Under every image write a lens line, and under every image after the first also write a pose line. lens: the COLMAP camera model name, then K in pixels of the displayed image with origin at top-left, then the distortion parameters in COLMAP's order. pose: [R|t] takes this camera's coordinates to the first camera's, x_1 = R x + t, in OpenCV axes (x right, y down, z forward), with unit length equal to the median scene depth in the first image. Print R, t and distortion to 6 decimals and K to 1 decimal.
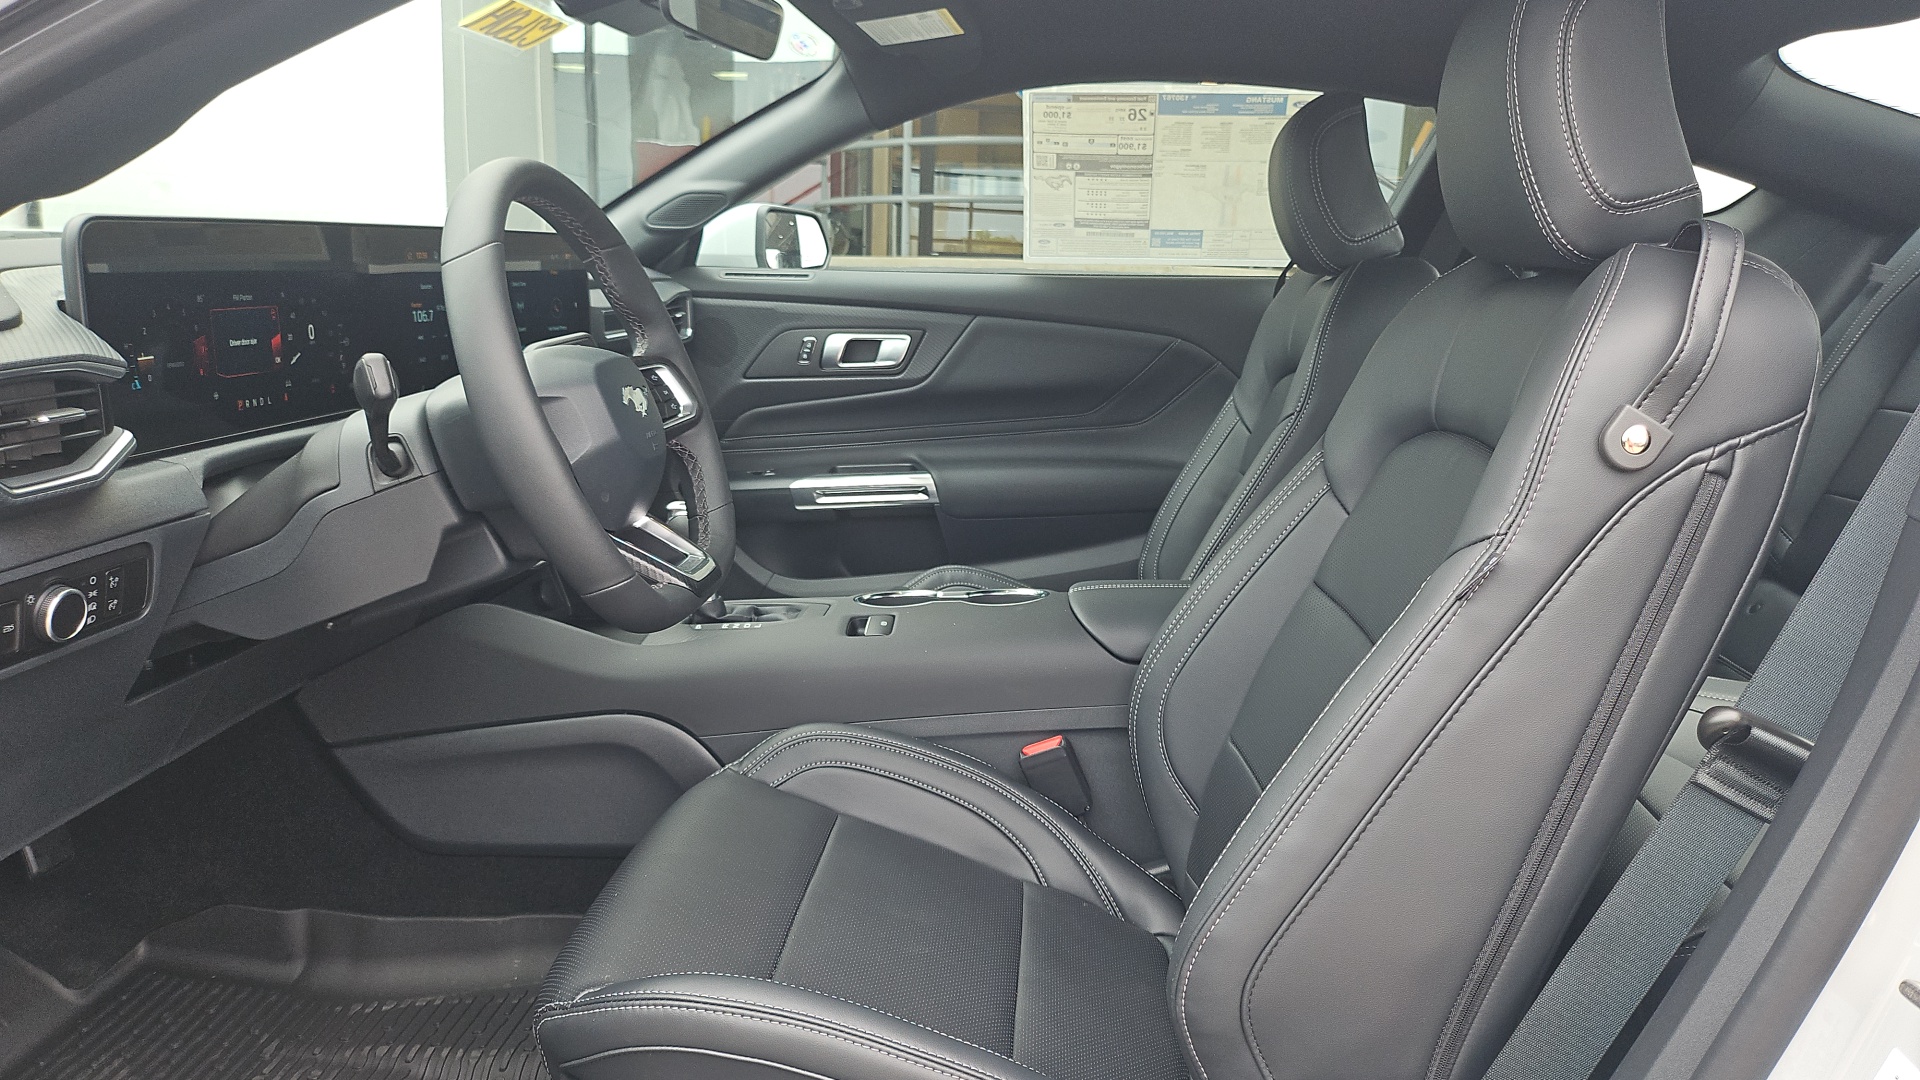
lens RADIAL K [[1358.4, 0, 960.0], [0, 1358.4, 540.0], [0, 0, 1]] dist [0.078114, -0.099752]
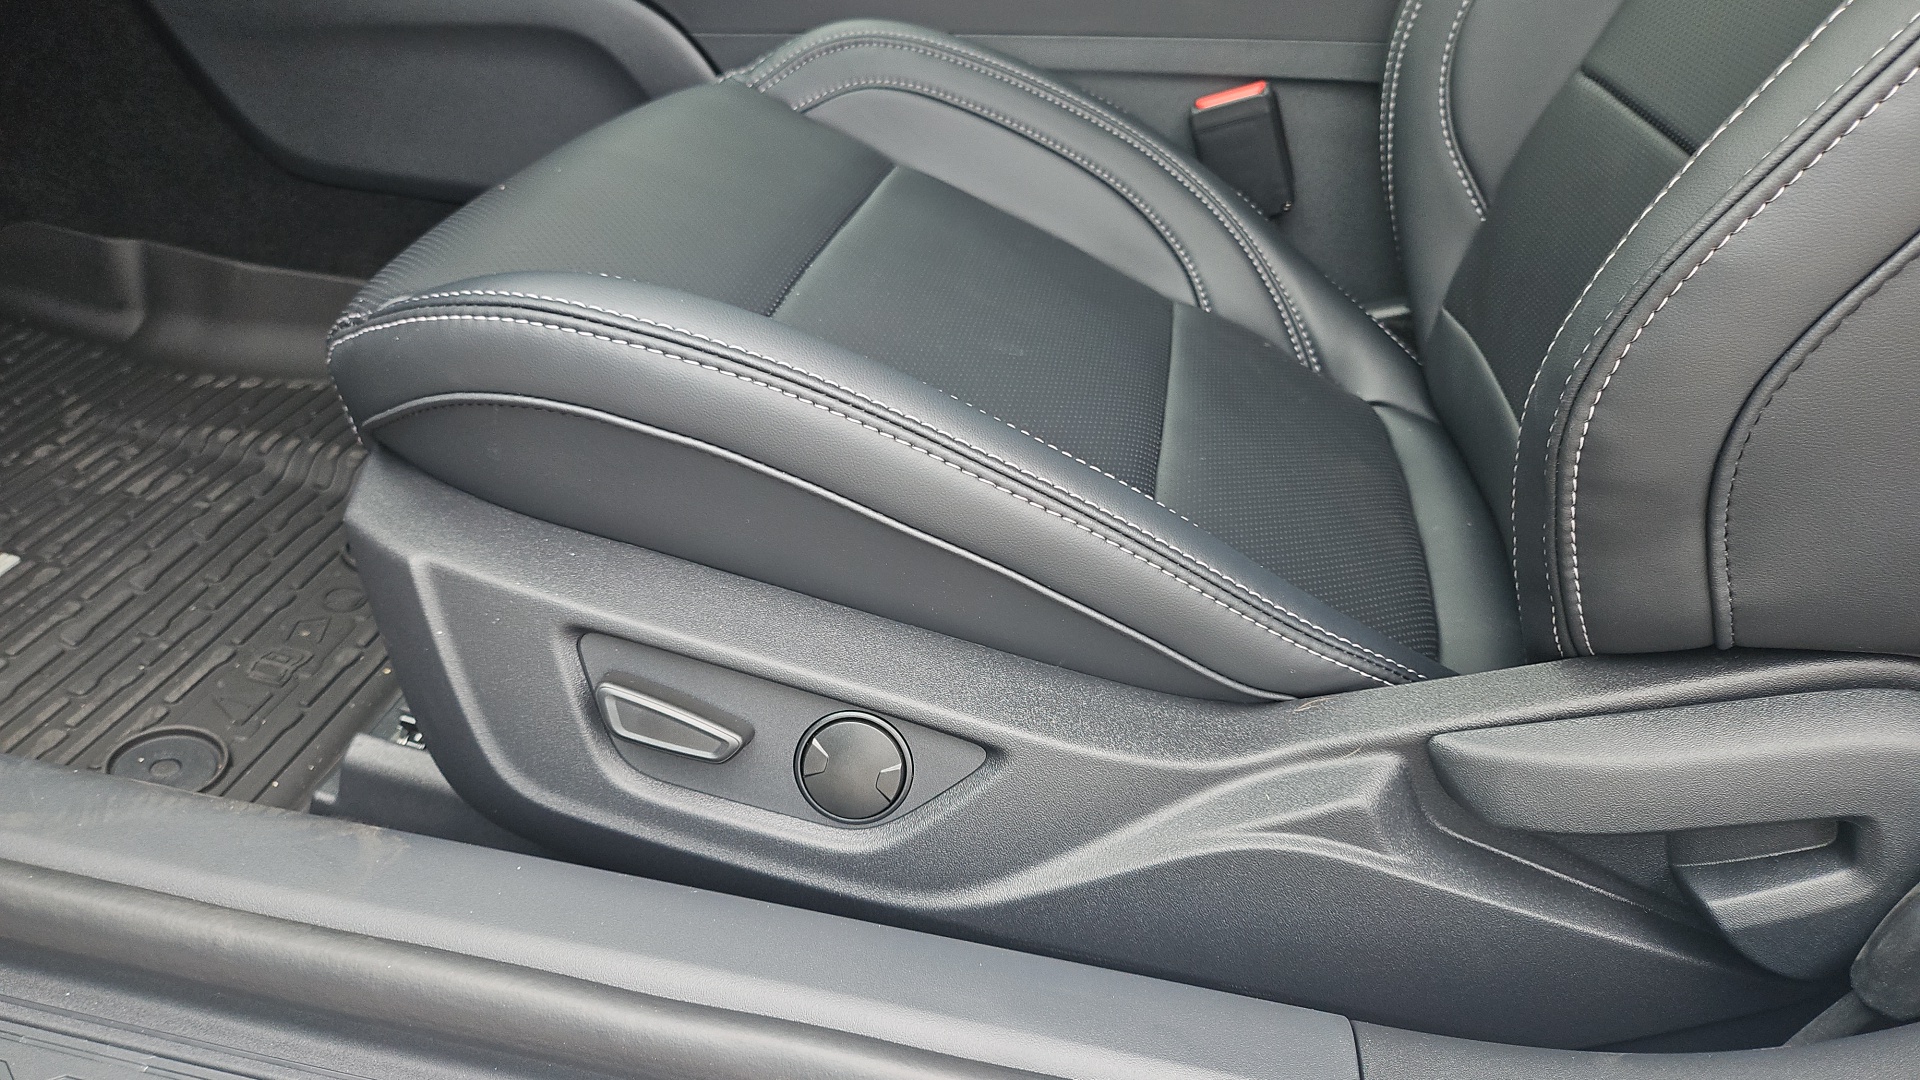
lens RADIAL K [[1367.3, 0, 884.1], [0, 1367.3, 538.9], [0, 0, 1]] dist [0.036306, -0.063184]
pose [[0.989434, 0.112998, -0.090845, -0.017046], [-0.079454, 0.946696, 0.312177, 0.166090], [0.121278, -0.301661, 0.945670, 0.342620]]
